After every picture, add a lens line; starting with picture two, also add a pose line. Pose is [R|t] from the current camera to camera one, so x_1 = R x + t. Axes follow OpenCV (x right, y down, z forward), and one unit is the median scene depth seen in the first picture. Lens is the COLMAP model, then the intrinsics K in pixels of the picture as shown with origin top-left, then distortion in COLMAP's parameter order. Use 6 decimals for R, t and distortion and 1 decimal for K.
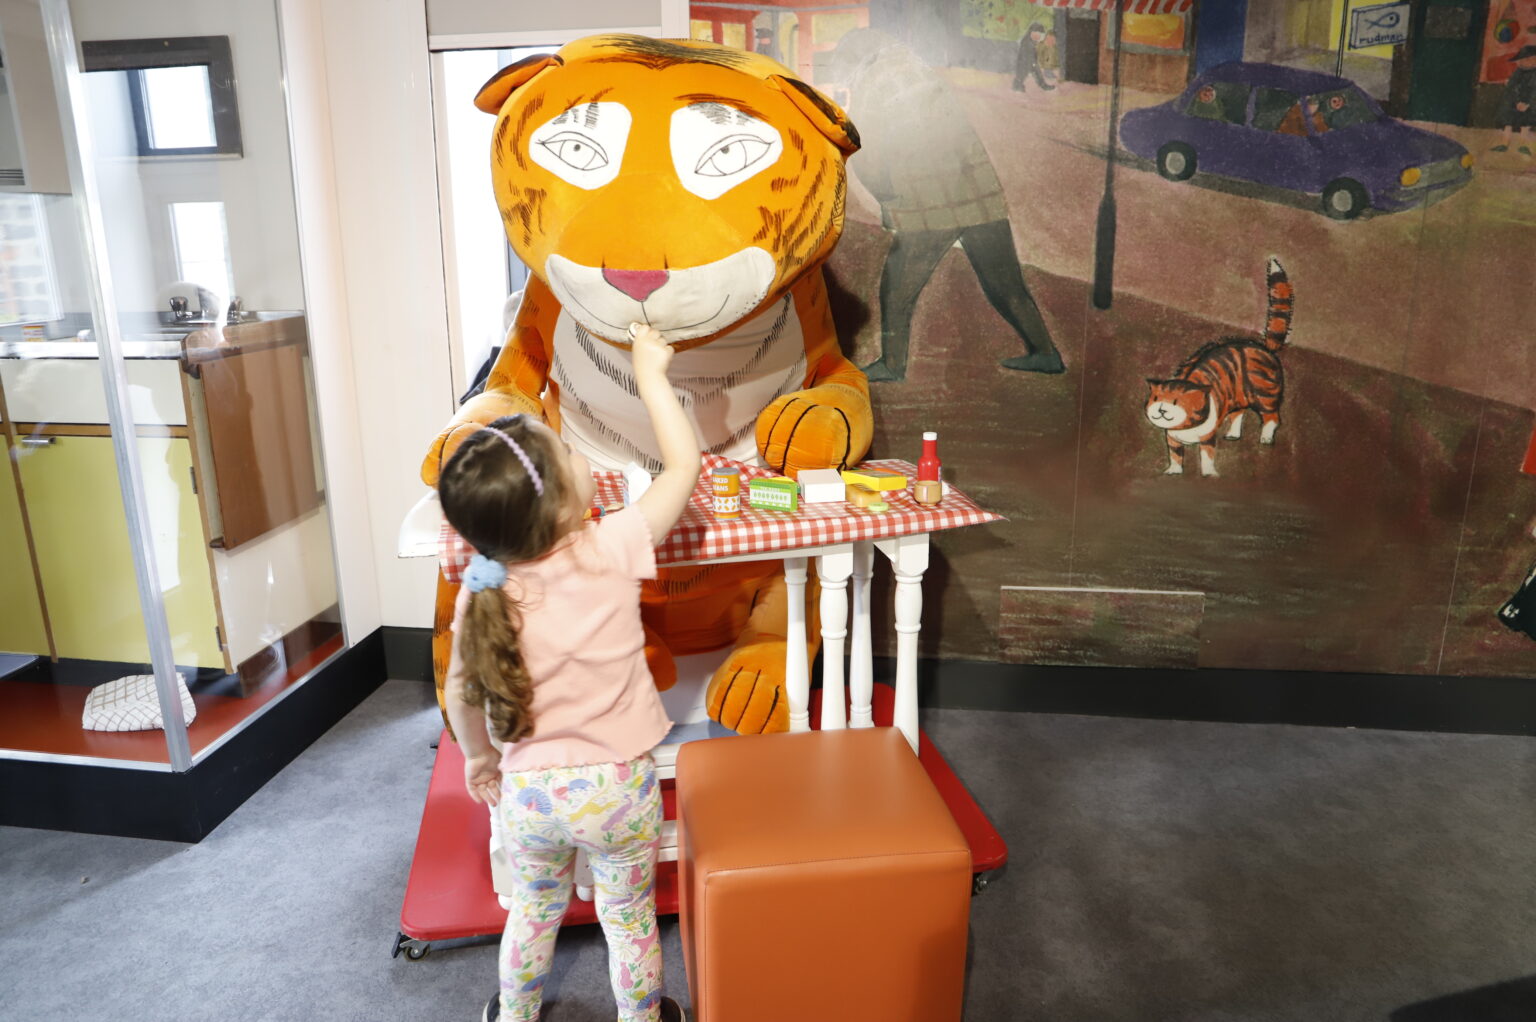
lens RADIAL K [[1059.8, 0, 788.2], [0, 1059.8, 531.6], [0, 0, 1]] dist [-0.117894, 0.081493]
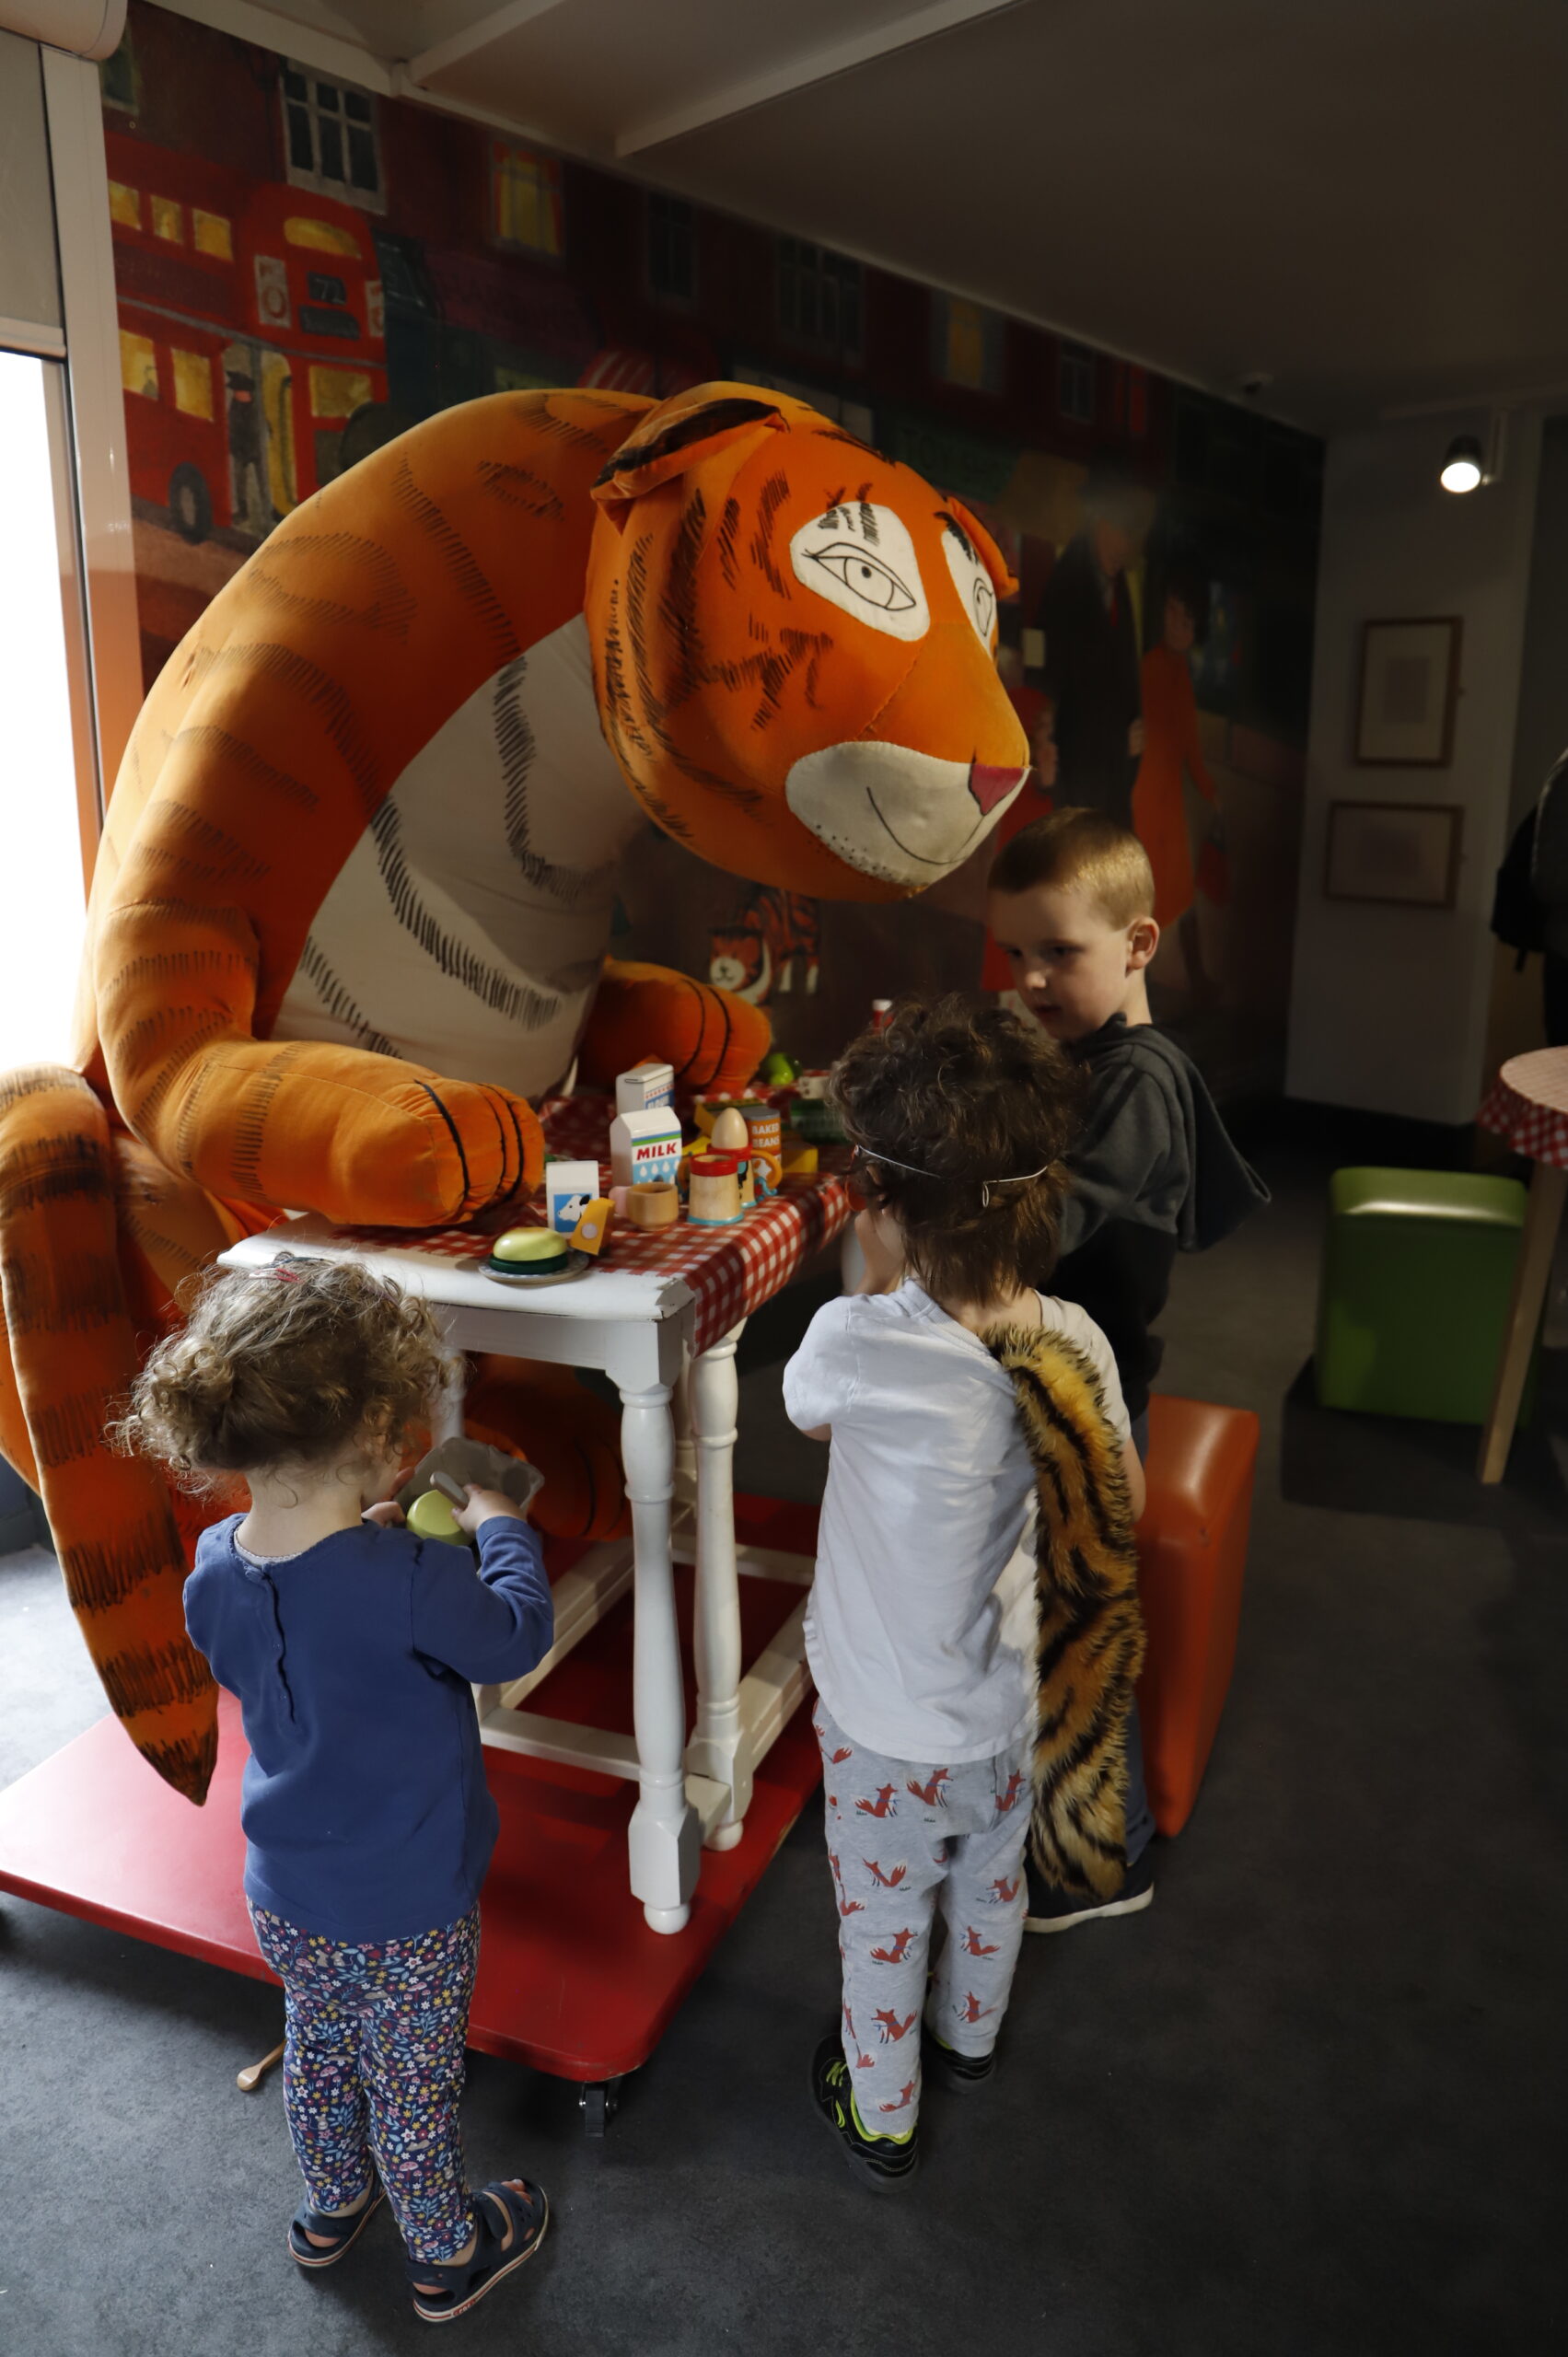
lens RADIAL K [[1626.3, 0, 776.6], [0, 1626.3, 1187.3], [0, 0, 1]] dist [-0.117894, 0.081493]
pose [[0.536754, -0.209727, 0.817257, -0.793013], [0.229175, 0.968439, 0.098007, -0.087269], [-0.812018, 0.134689, 0.567878, 0.401697]]
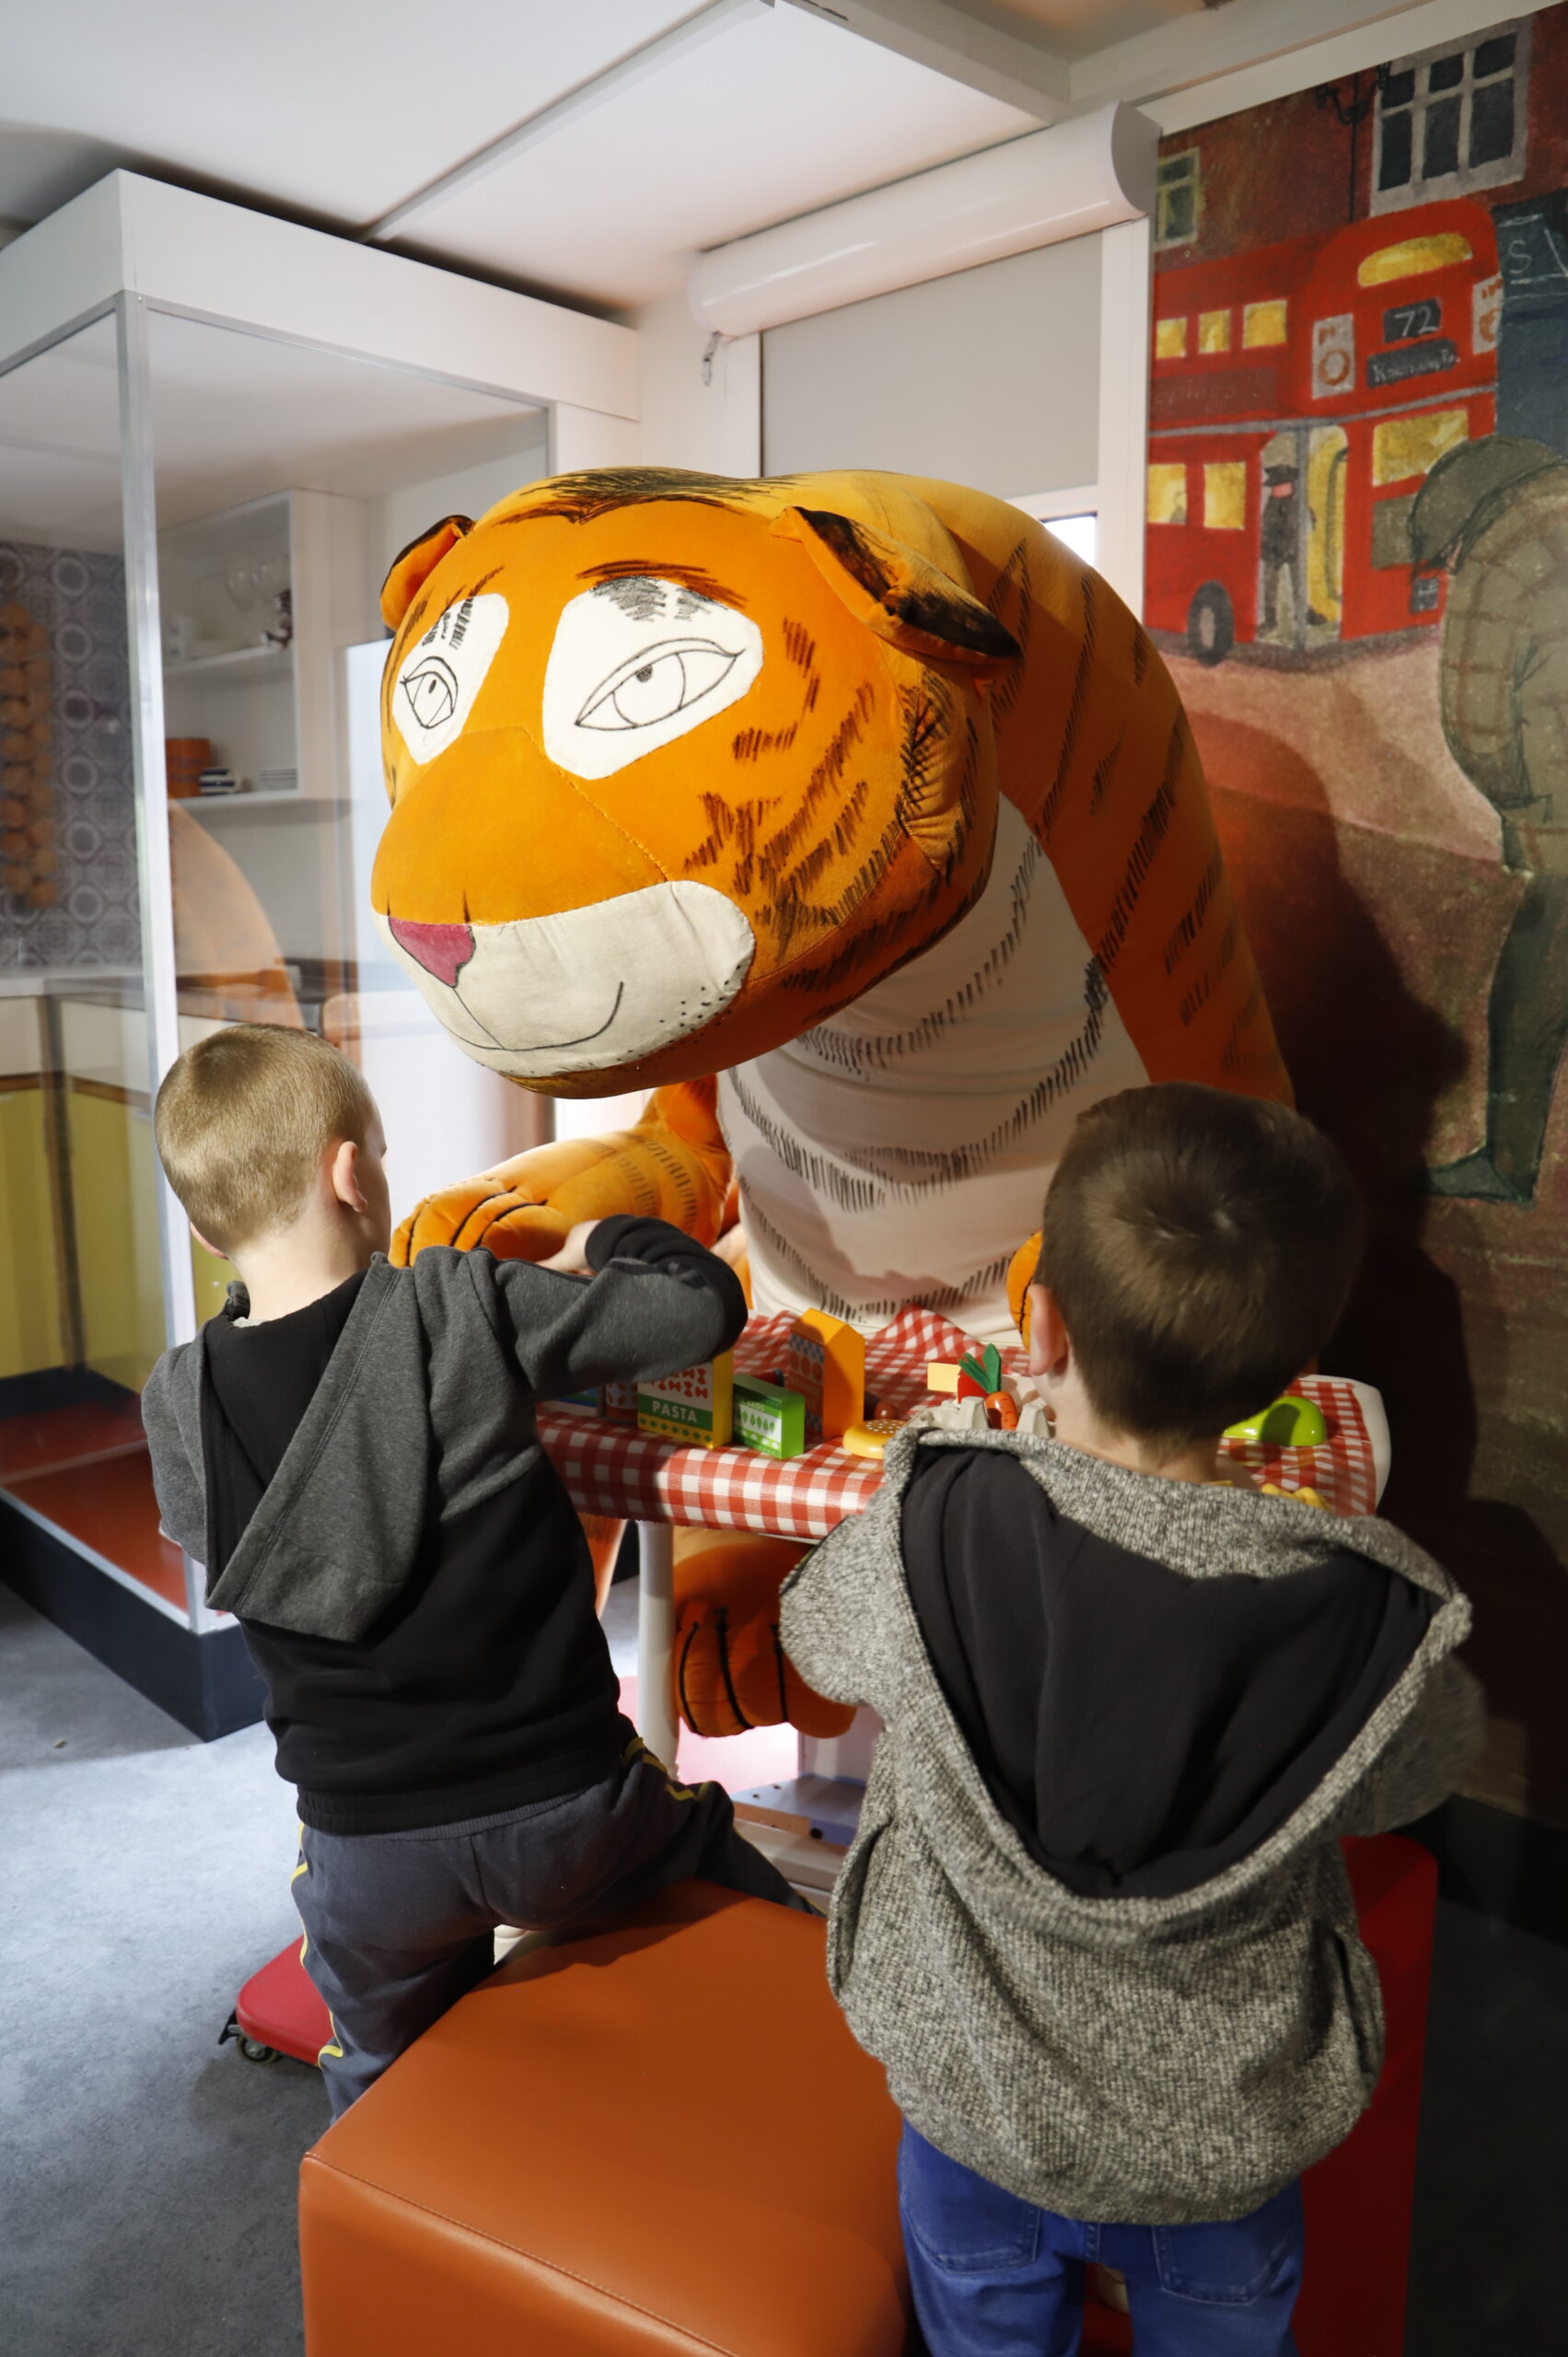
lens RADIAL K [[1626.3, 0, 776.6], [0, 1626.3, 1187.3], [0, 0, 1]] dist [-0.117894, 0.081493]
pose [[0.811496, 0.123112, -0.571242, 0.307637], [-0.174289, 0.984054, -0.035512, -0.091231], [0.557761, 0.128379, 0.820013, 0.345373]]
